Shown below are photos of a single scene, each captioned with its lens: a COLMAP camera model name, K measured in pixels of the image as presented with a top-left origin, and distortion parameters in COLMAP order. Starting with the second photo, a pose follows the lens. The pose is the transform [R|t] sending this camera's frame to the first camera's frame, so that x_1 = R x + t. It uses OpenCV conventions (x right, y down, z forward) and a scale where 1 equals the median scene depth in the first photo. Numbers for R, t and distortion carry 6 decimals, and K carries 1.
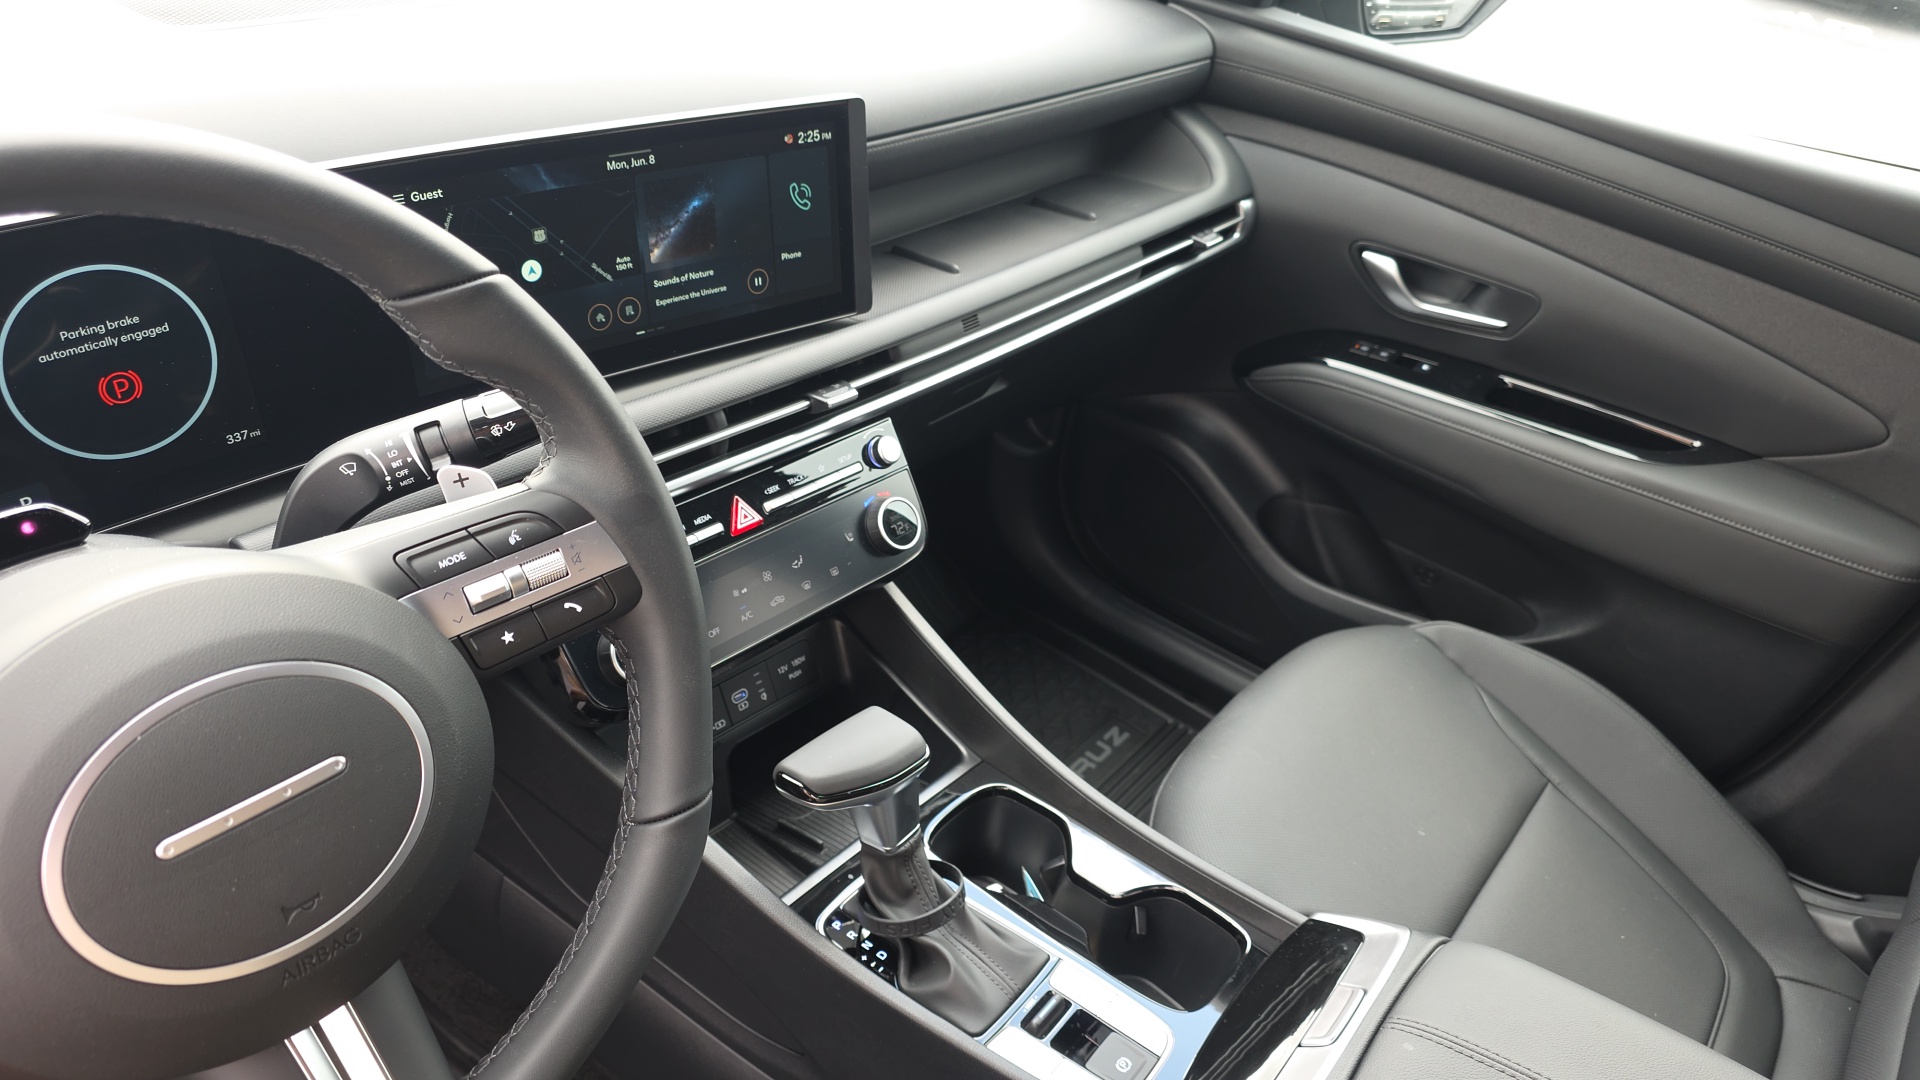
lens RADIAL K [[1325.1, 0, 953.9], [0, 1325.1, 542.4], [0, 0, 1]] dist [0.063465, -0.077367]
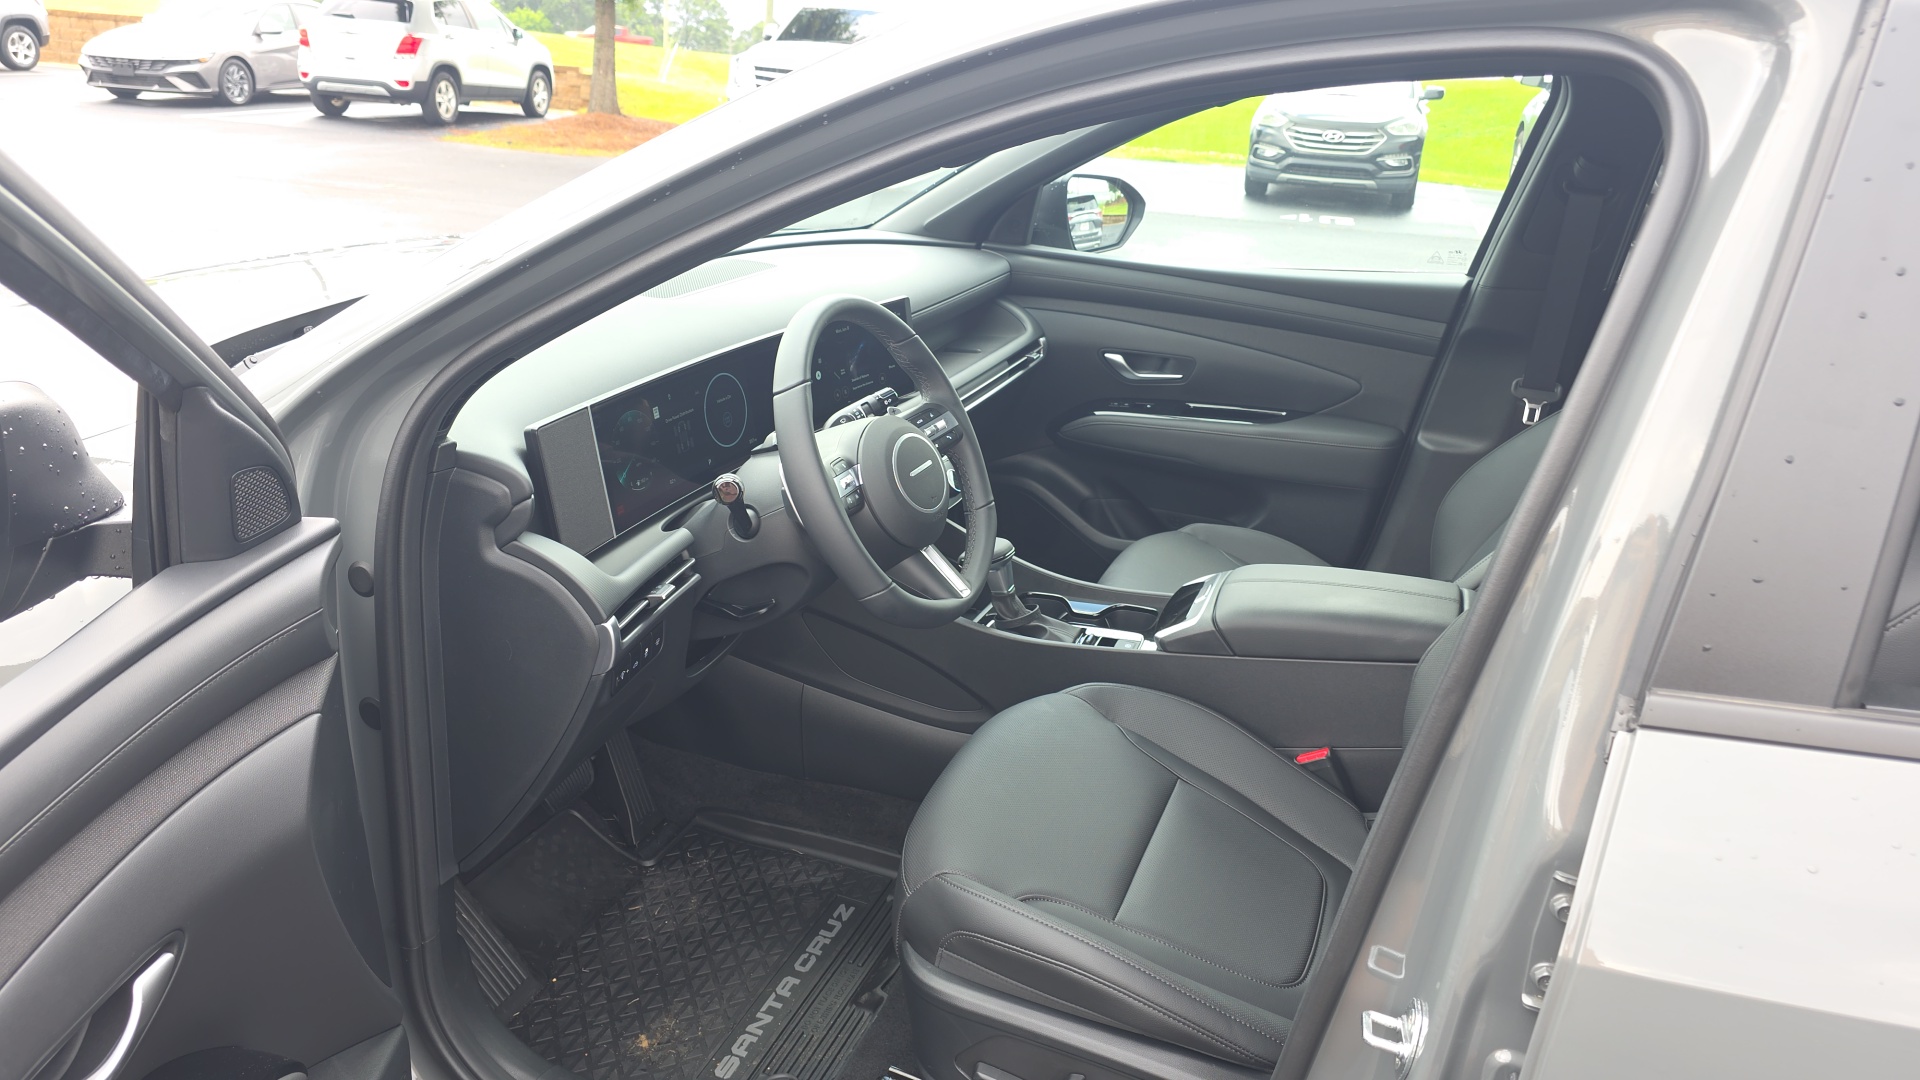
lens RADIAL K [[1284.8, 0, 919.2], [0, 1284.8, 523.3], [0, 0, 1]] dist [0.061368, -0.068810]
pose [[0.959813, -0.176951, 0.217824, -0.593304], [0.217271, 0.959804, -0.177675, 0.430163], [-0.177629, 0.217862, 0.959679, -1.020038]]
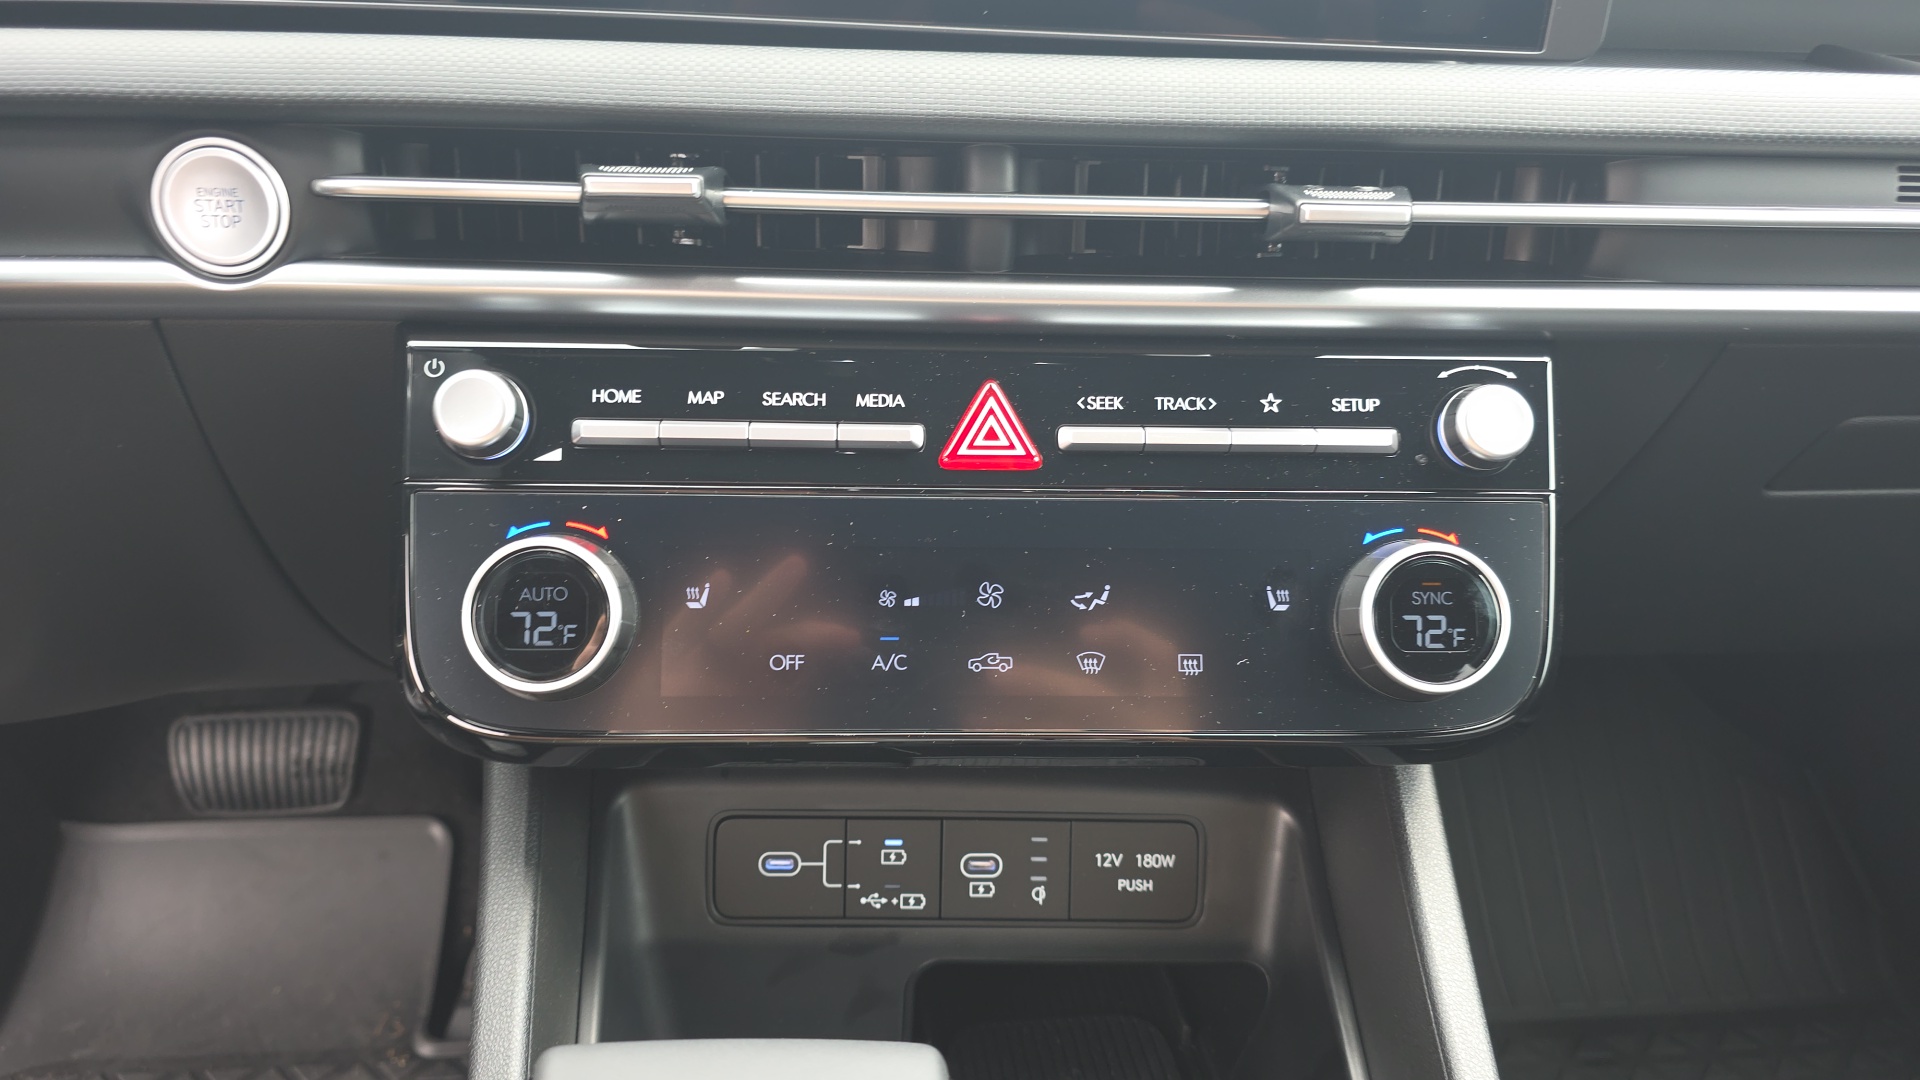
lens RADIAL K [[1309.6, 0, 932.8], [0, 1309.6, 545.9], [0, 0, 1]] dist [0.002205, -0.000733]
pose [[0.684194, 0.301623, -0.664005, 0.098905], [-0.363898, 0.930222, 0.047590, -0.000840], [0.632026, 0.209069, 0.746212, 0.691478]]
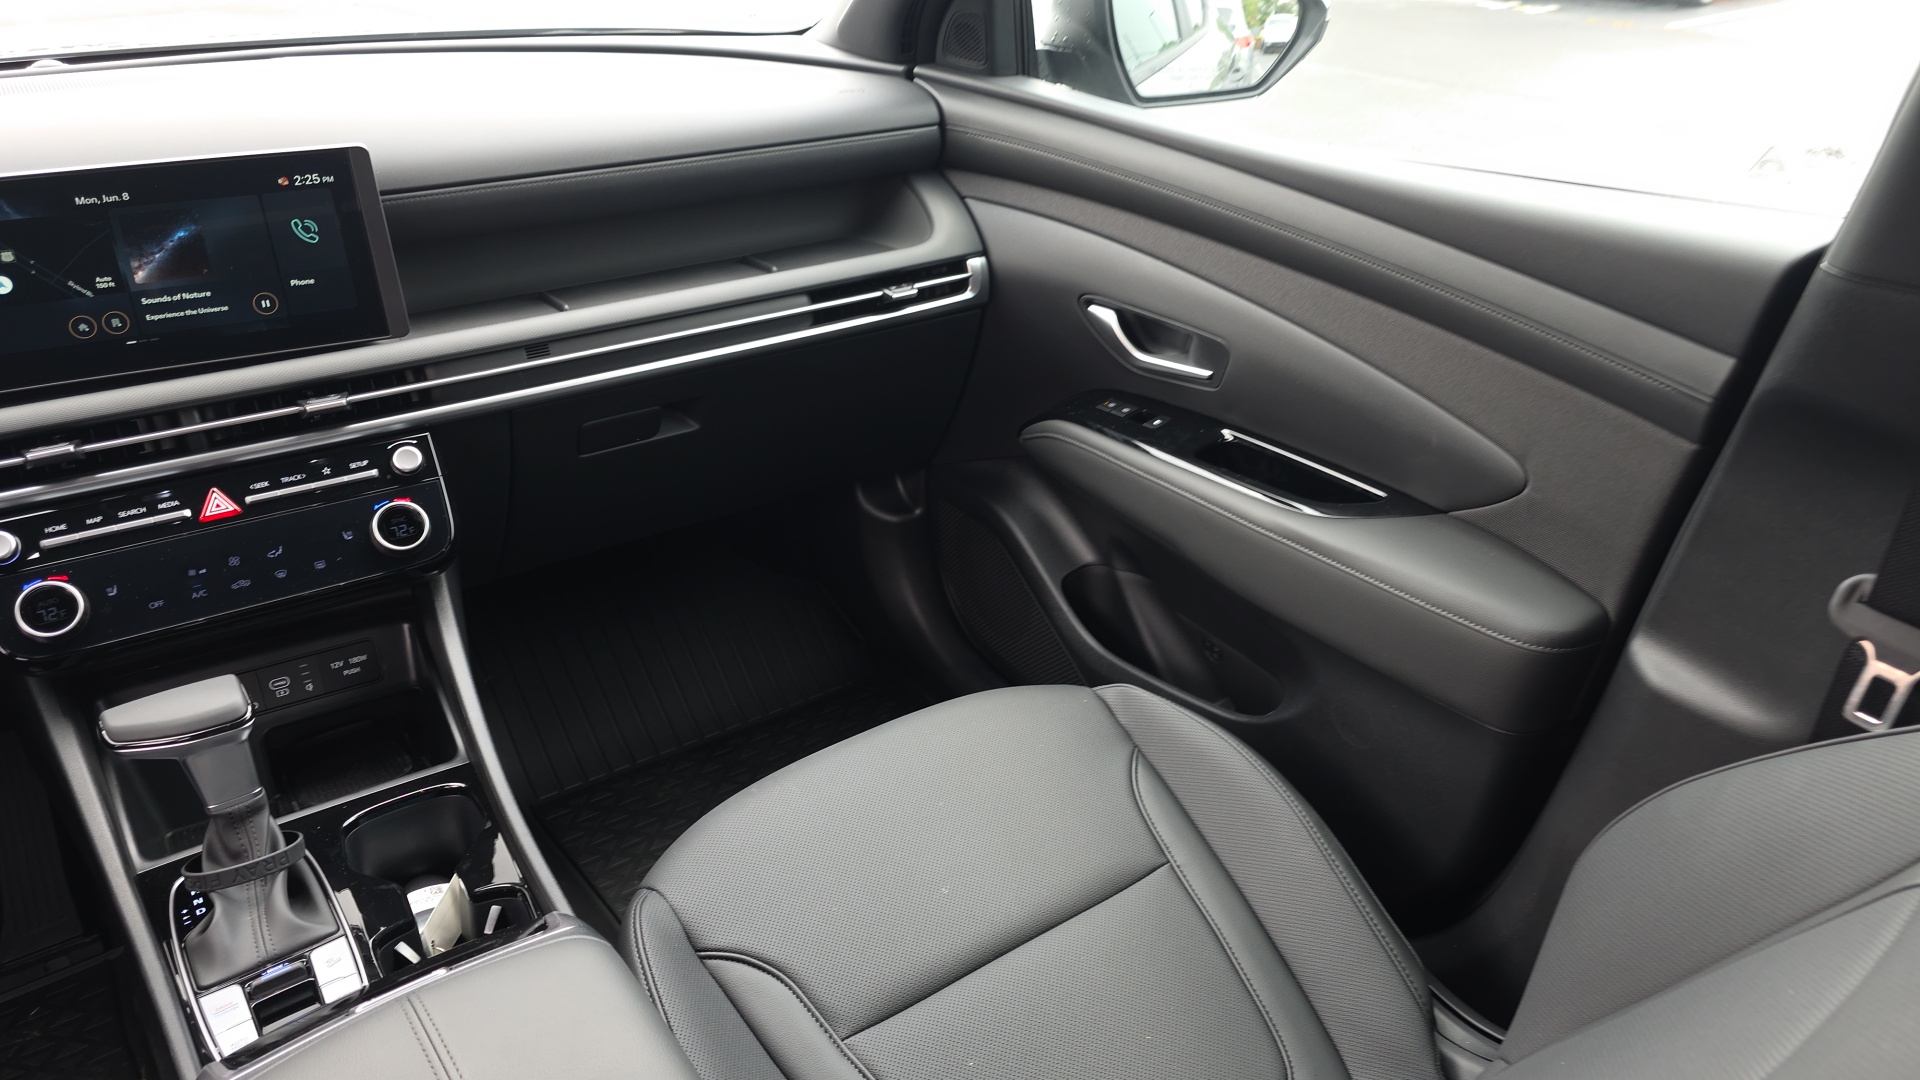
lens RADIAL K [[1321.9, 0, 1004.0], [0, 1321.9, 498.9], [0, 0, 1]] dist [0.082051, -0.084711]
pose [[0.952589, 0.016907, -0.303789, 0.804758], [-0.060700, 0.988944, -0.135299, 0.086392], [0.298143, 0.147324, 0.943083, 0.124570]]
